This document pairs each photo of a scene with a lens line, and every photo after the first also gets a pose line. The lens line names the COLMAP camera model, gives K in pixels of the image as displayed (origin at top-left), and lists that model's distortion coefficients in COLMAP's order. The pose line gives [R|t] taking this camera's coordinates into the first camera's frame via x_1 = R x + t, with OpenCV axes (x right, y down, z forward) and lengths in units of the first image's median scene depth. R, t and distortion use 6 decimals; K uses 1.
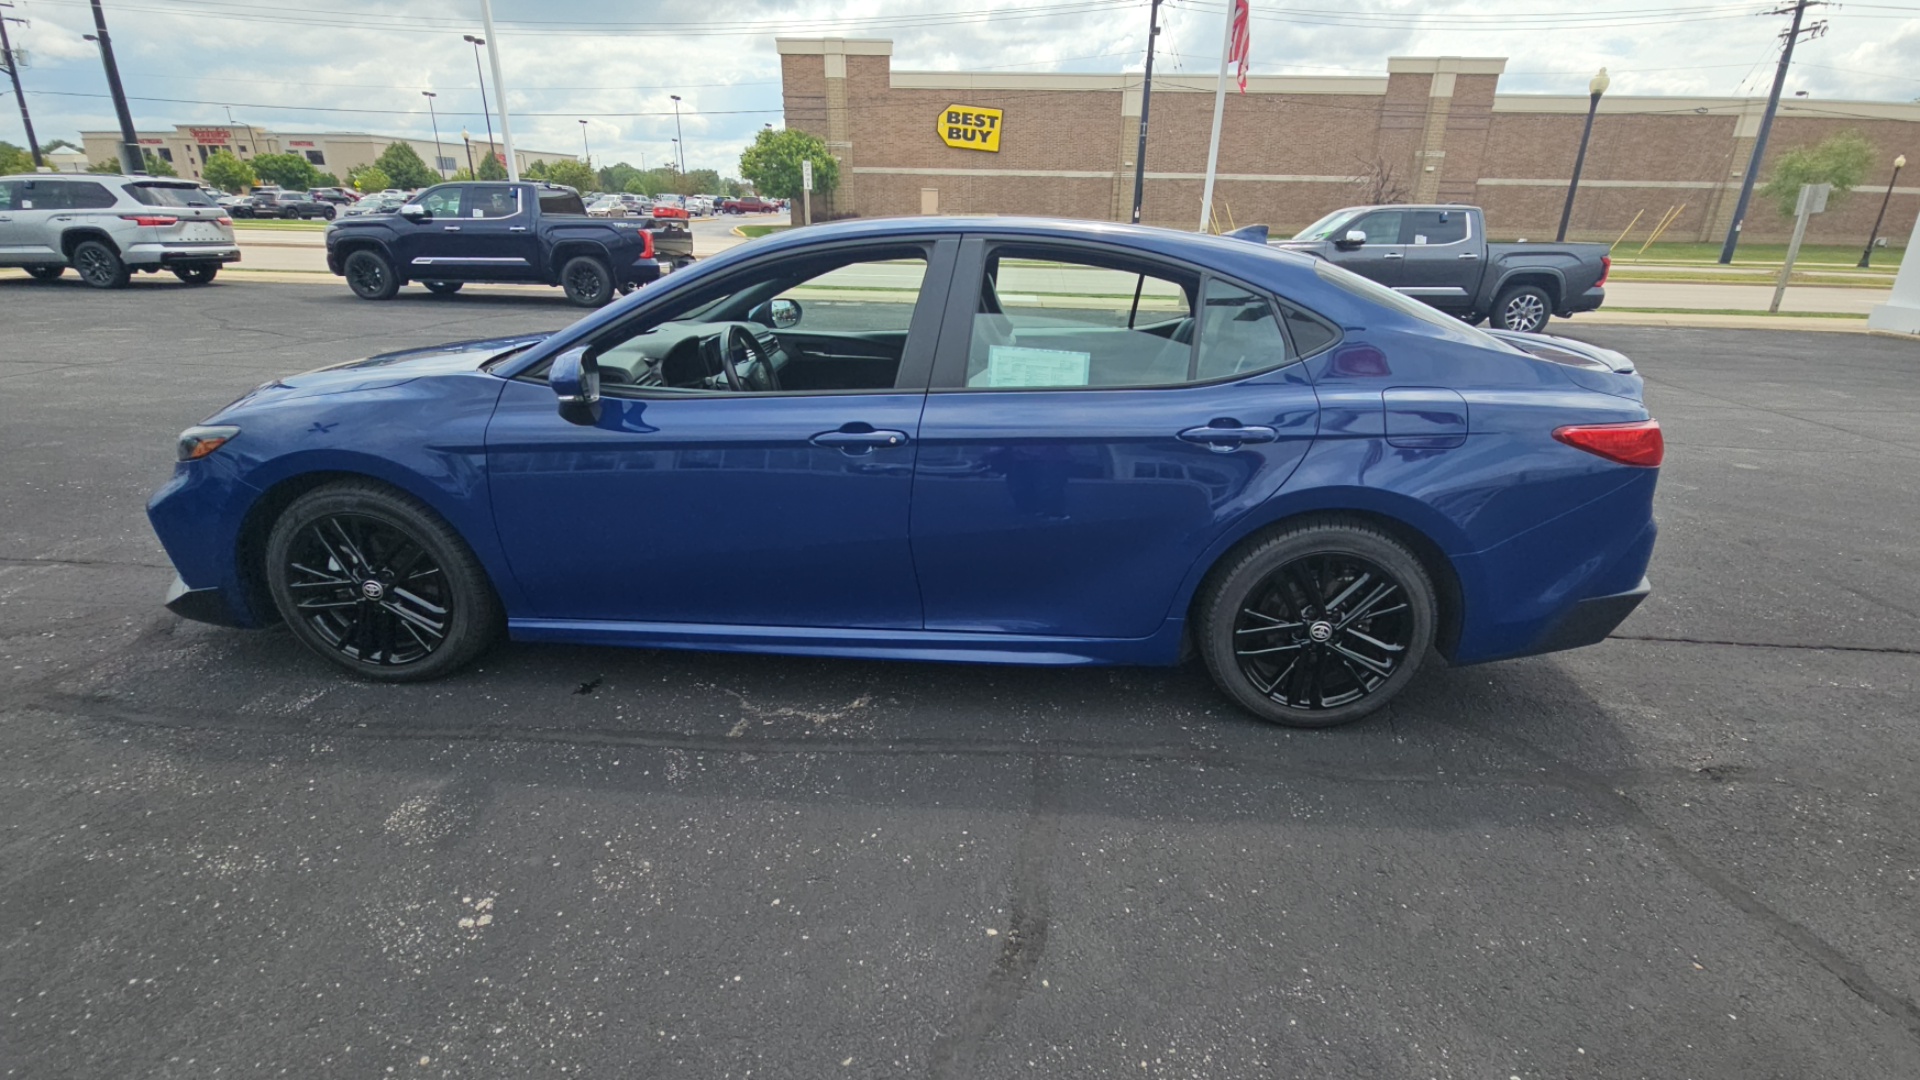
lens RADIAL K [[858.6, 0, 981.3], [0, 858.6, 541.0], [0, 0, 1]] dist [0.009004, -0.007486]
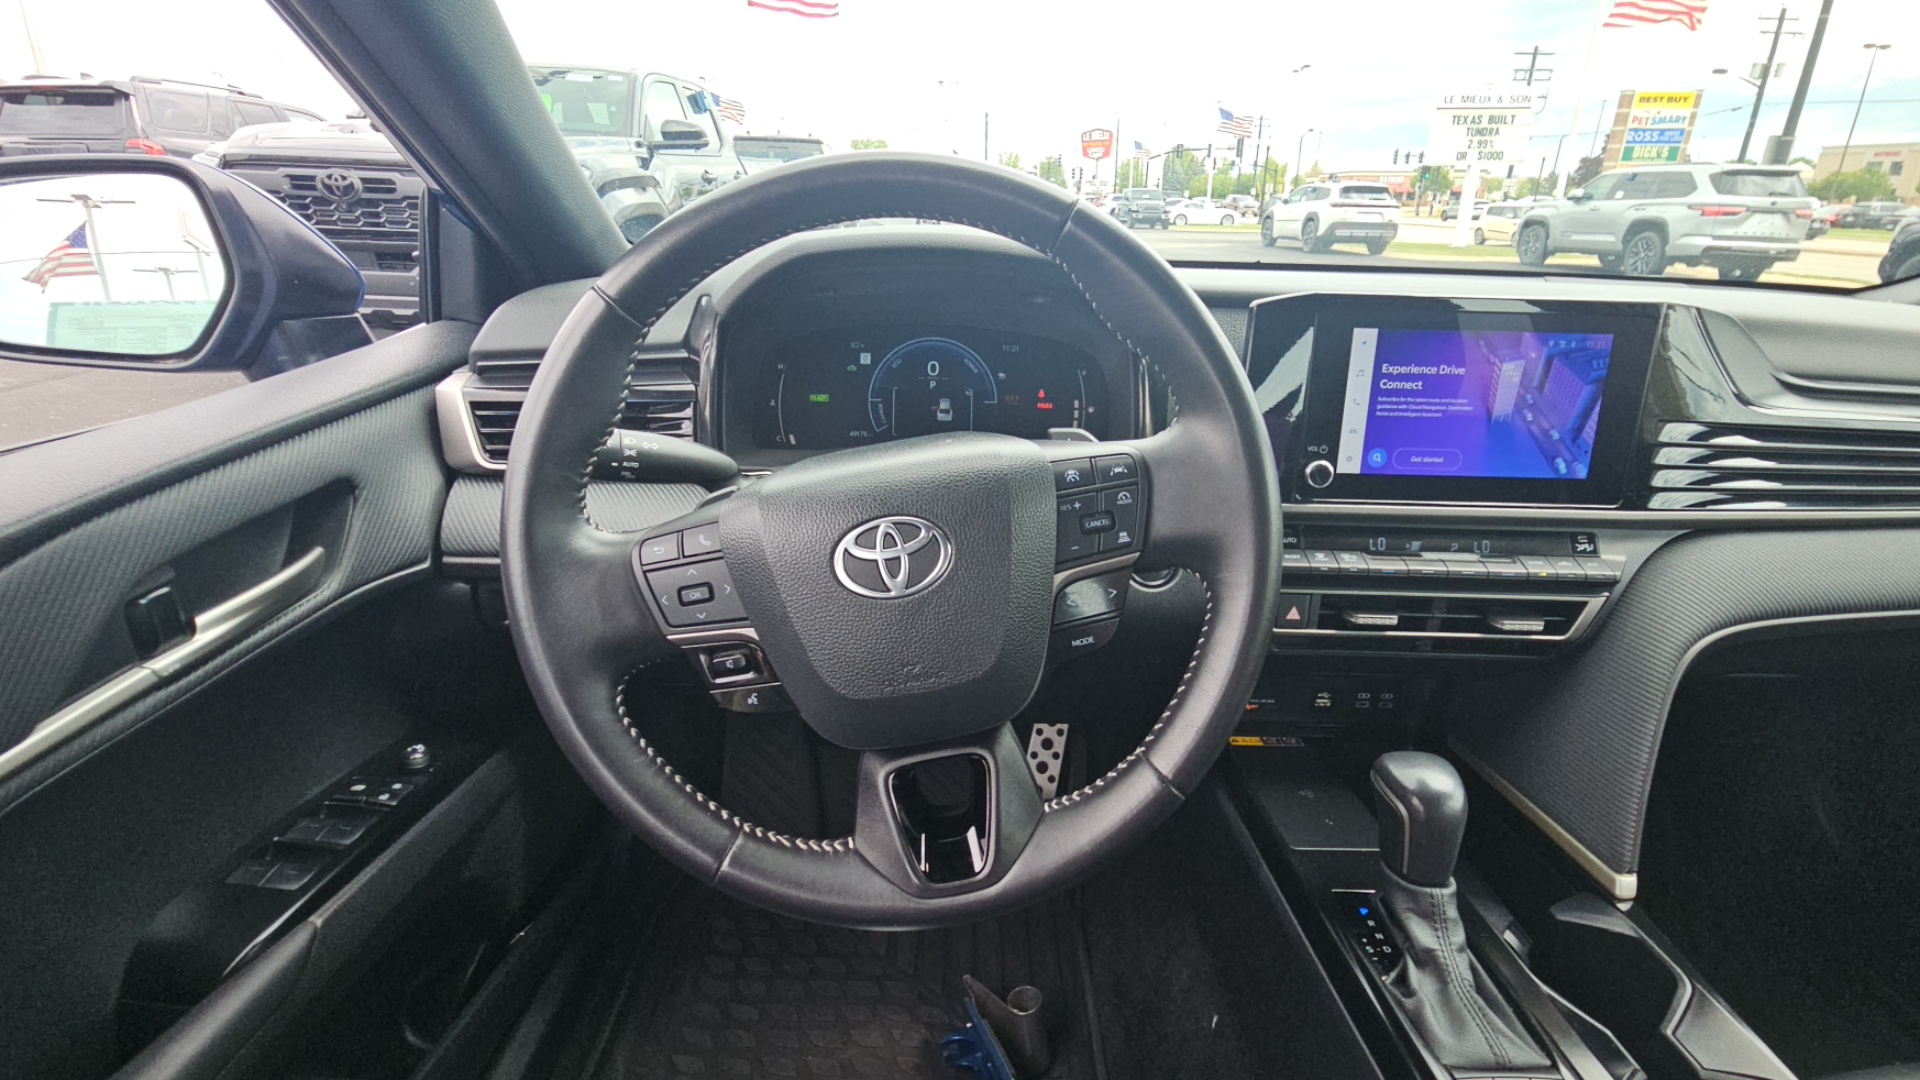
lens RADIAL K [[858.6, 0, 978.2], [0, 858.6, 540.3], [0, 0, 1]] dist [0.009004, -0.007486]
pose [[0.071920, 0.347794, -0.934809, -0.023909], [-0.364597, 0.881541, 0.299925, -0.042256], [0.928384, 0.319258, 0.190205, 0.178553]]
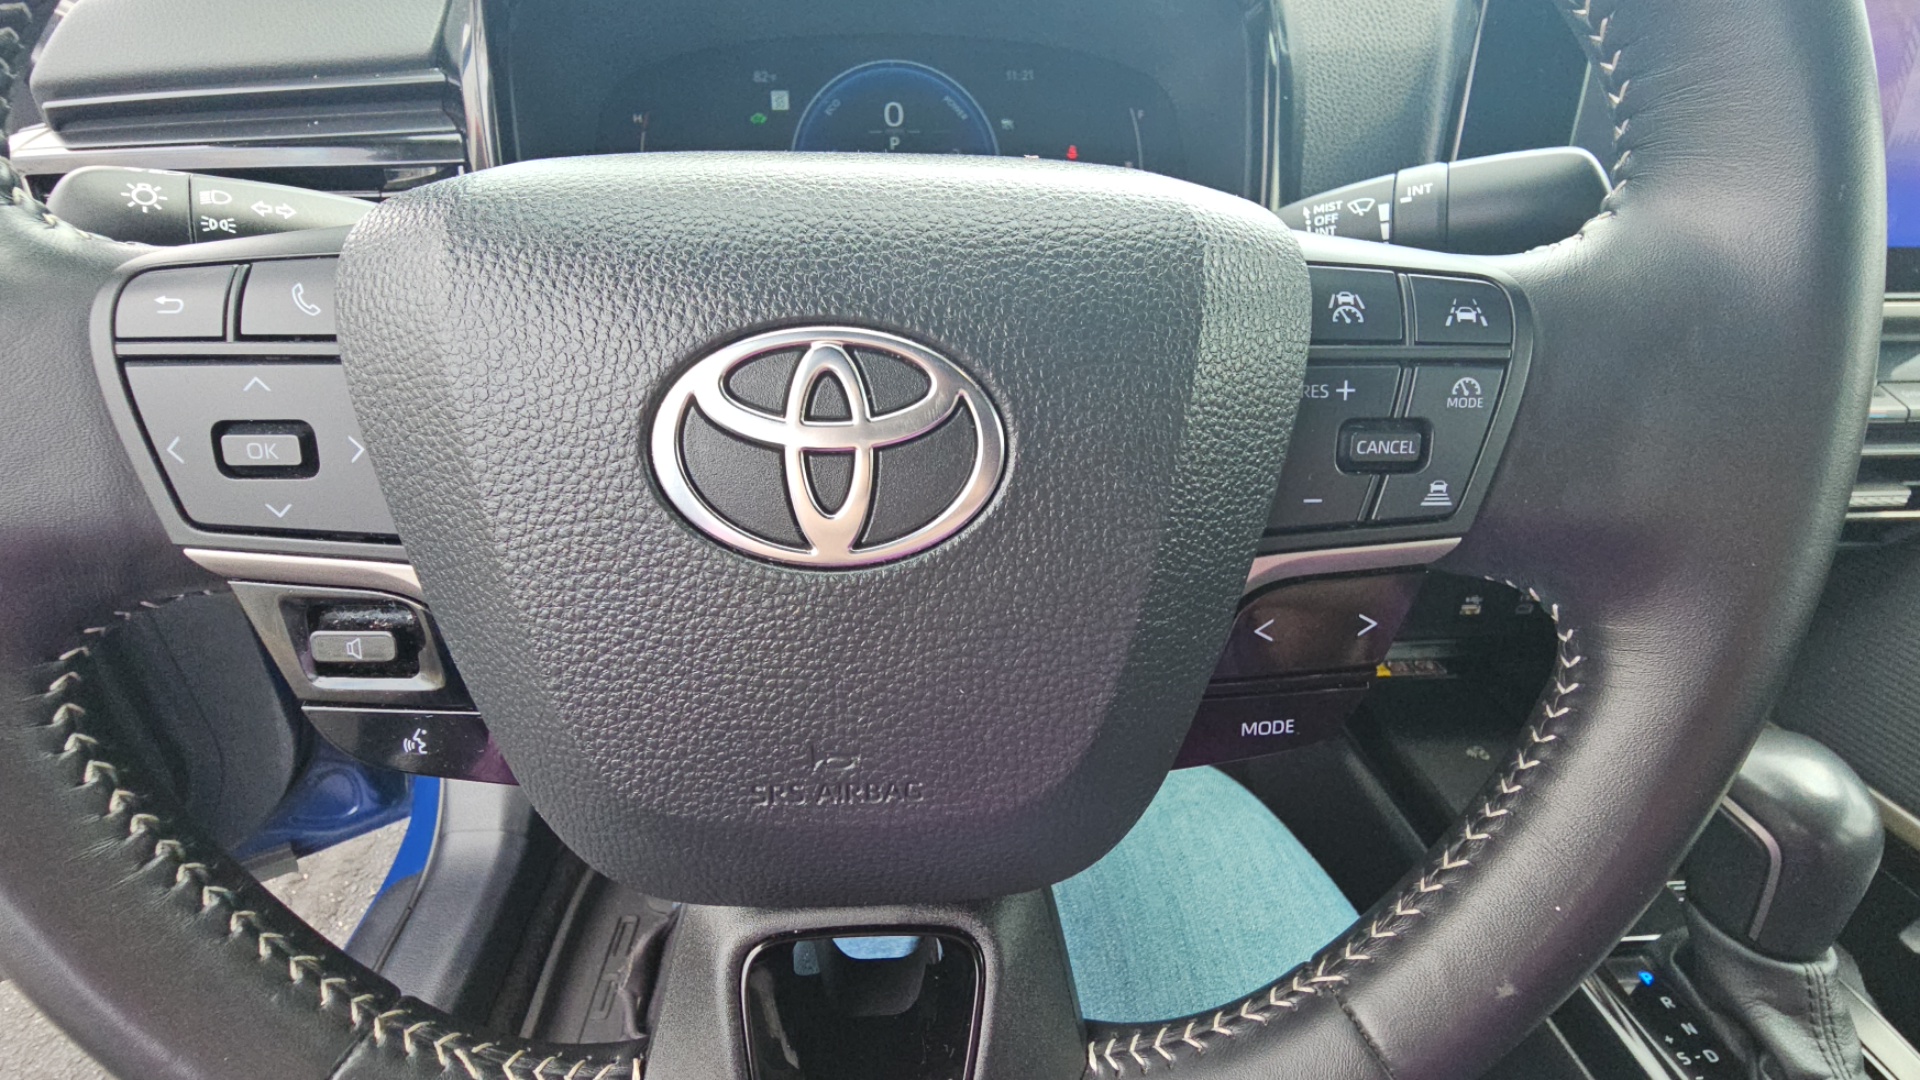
lens RADIAL K [[858.6, 0, 982.0], [0, 858.6, 541.6], [0, 0, 1]] dist [0.009004, -0.007486]
pose [[0.124576, 0.489803, -0.862887, -0.039440], [-0.337286, 0.838778, 0.427423, -0.036816], [0.933123, 0.237793, 0.269695, 0.180628]]
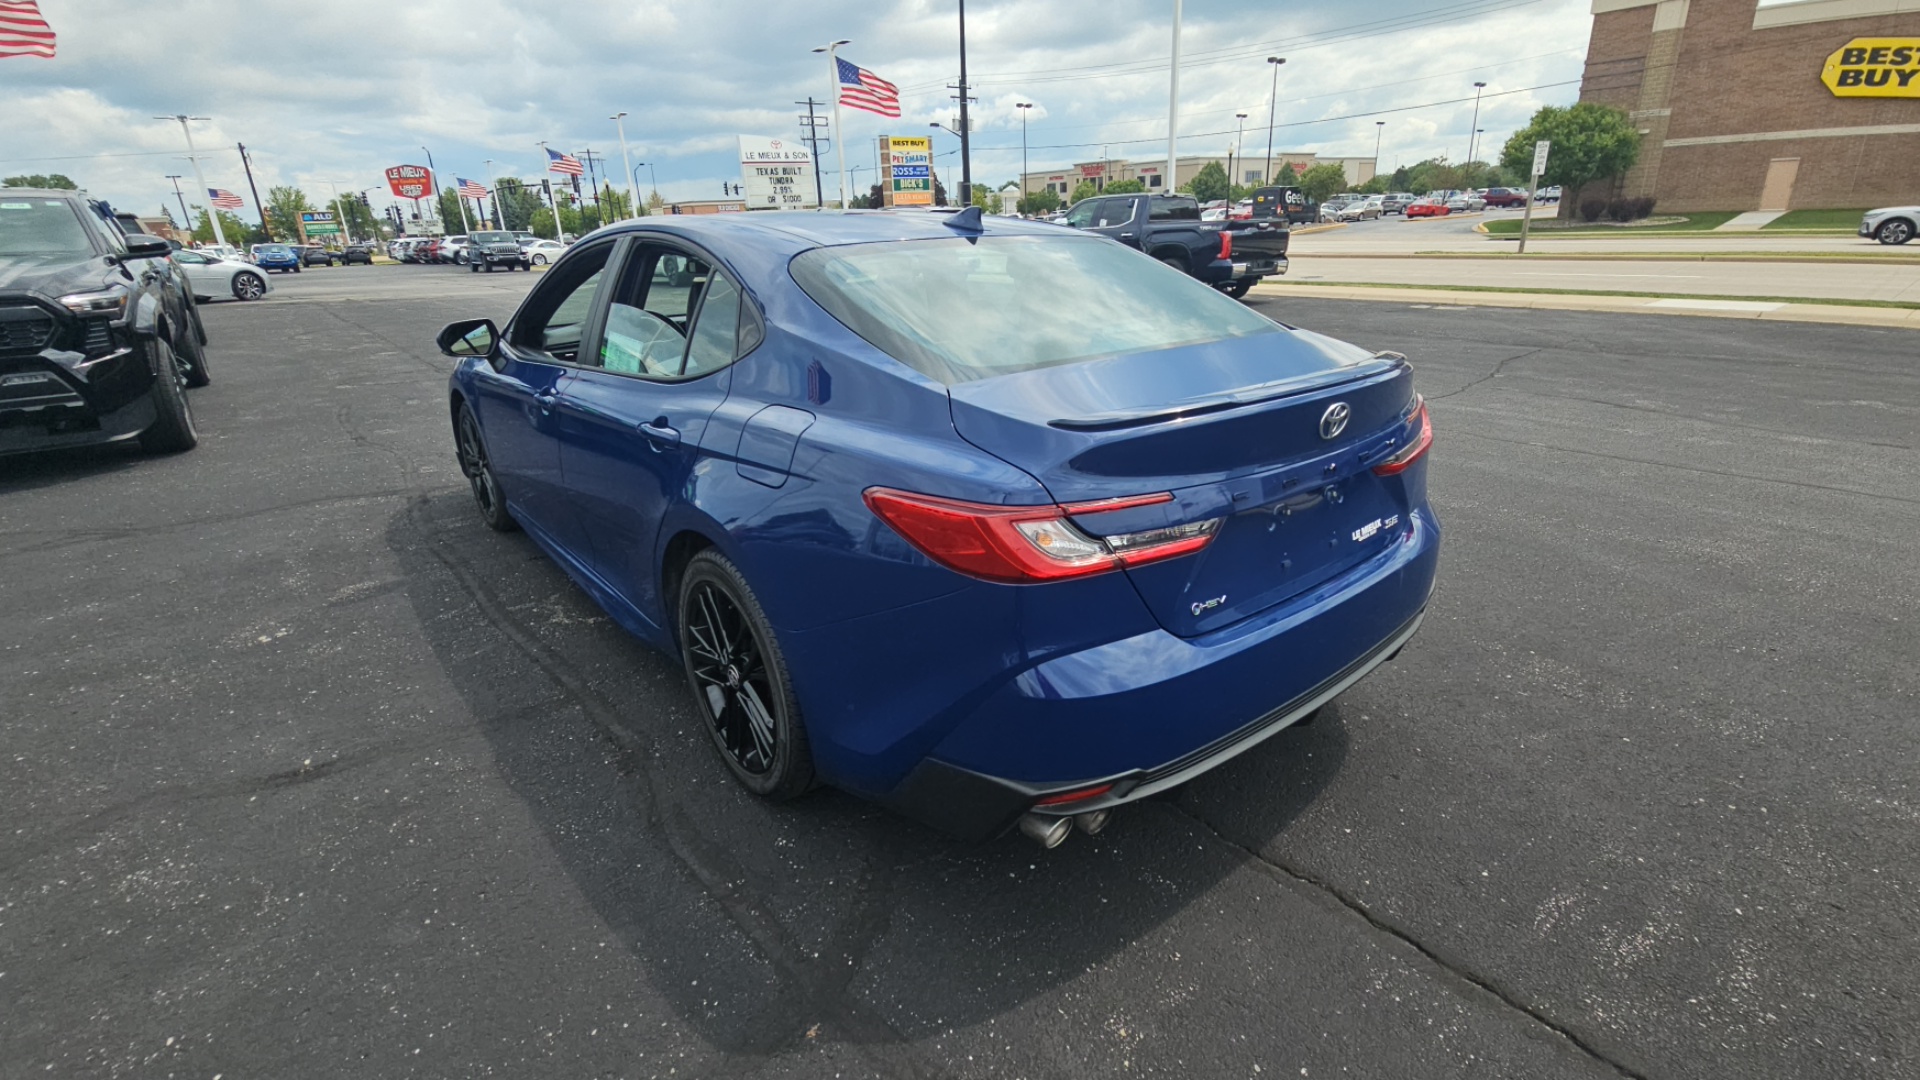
lens RADIAL K [[858.6, 0, 981.9], [0, 858.6, 541.7], [0, 0, 1]] dist [0.009004, -0.007486]
pose [[0.683643, 0.214110, -0.697703, 0.179687], [-0.214841, 0.972678, 0.087982, -0.024673], [0.697478, 0.089747, 0.710964, 0.085374]]
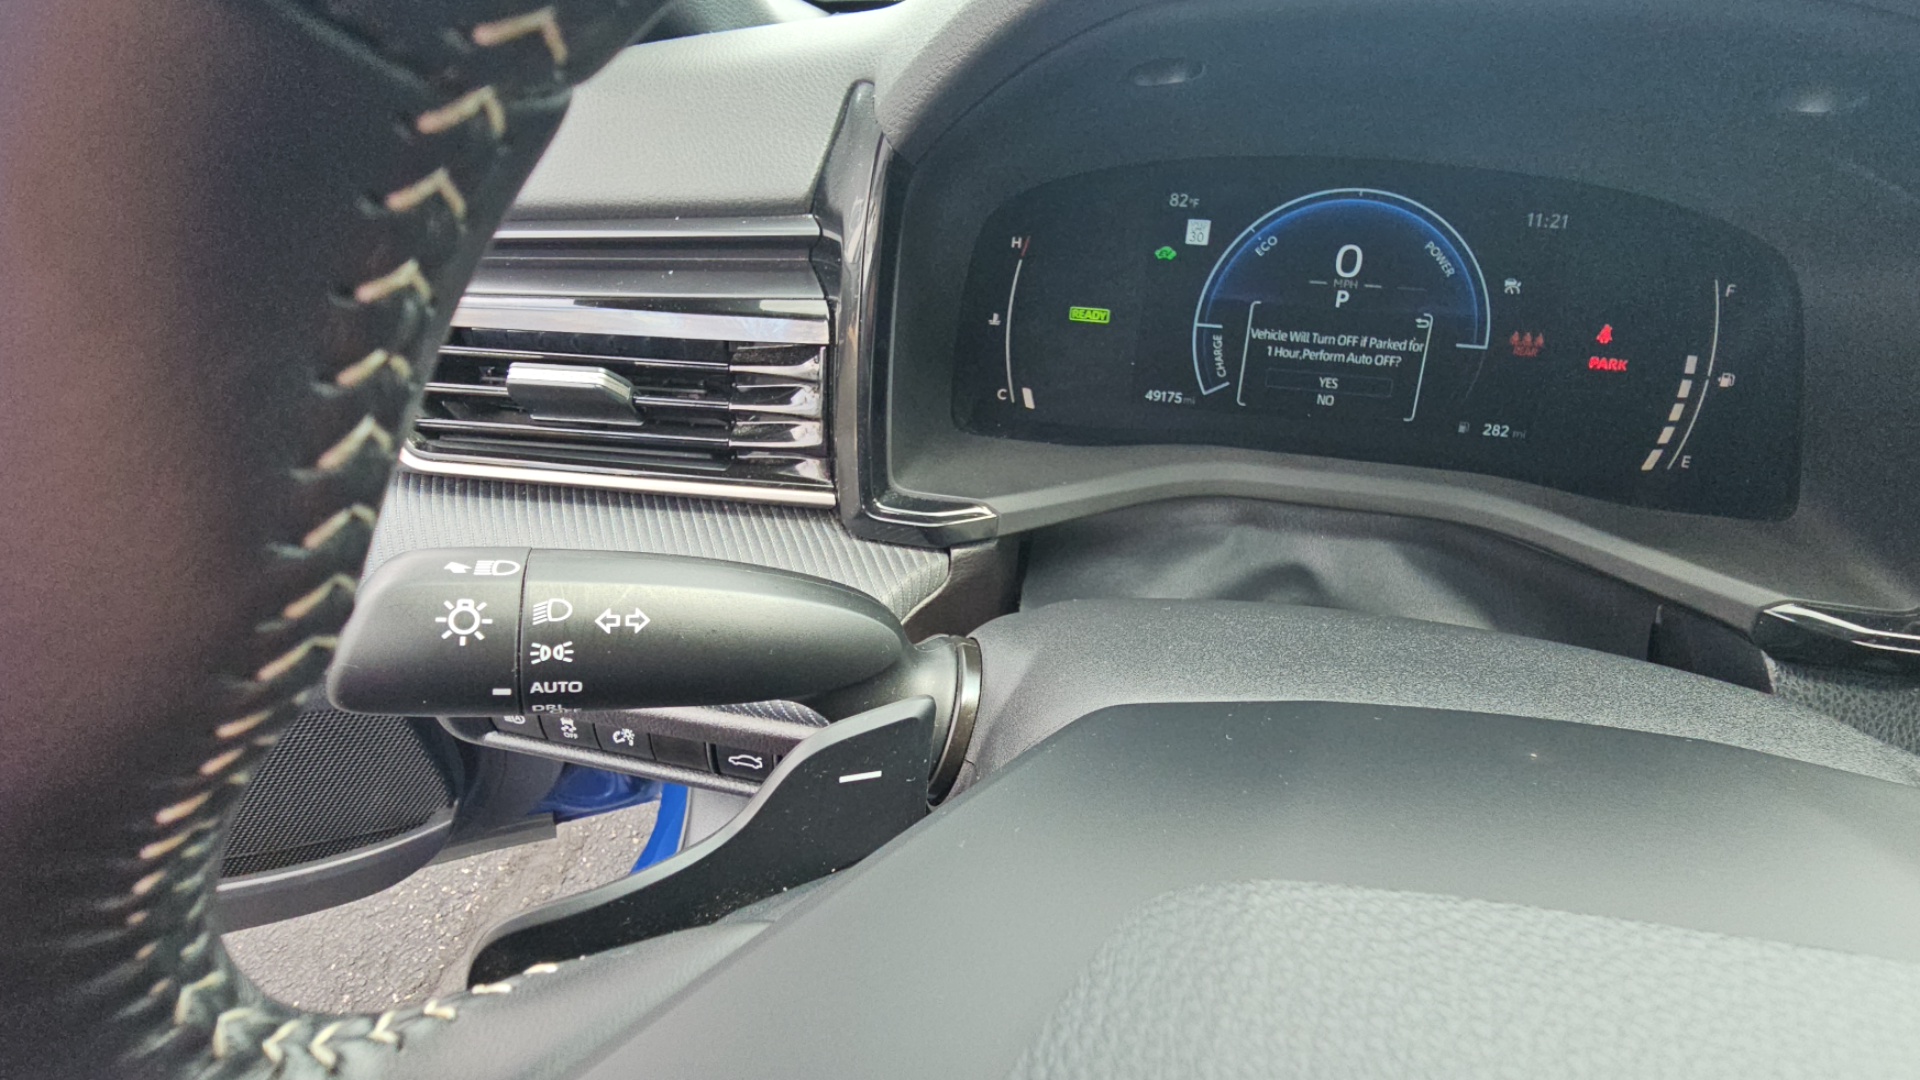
lens RADIAL K [[858.6, 0, 985.3], [0, 858.6, 538.3], [0, 0, 1]] dist [0.009004, -0.007486]
pose [[-0.157315, 0.534611, -0.830327, -0.048808], [-0.349603, 0.756199, 0.553119, -0.038954], [0.923596, 0.377299, 0.067940, 0.175066]]
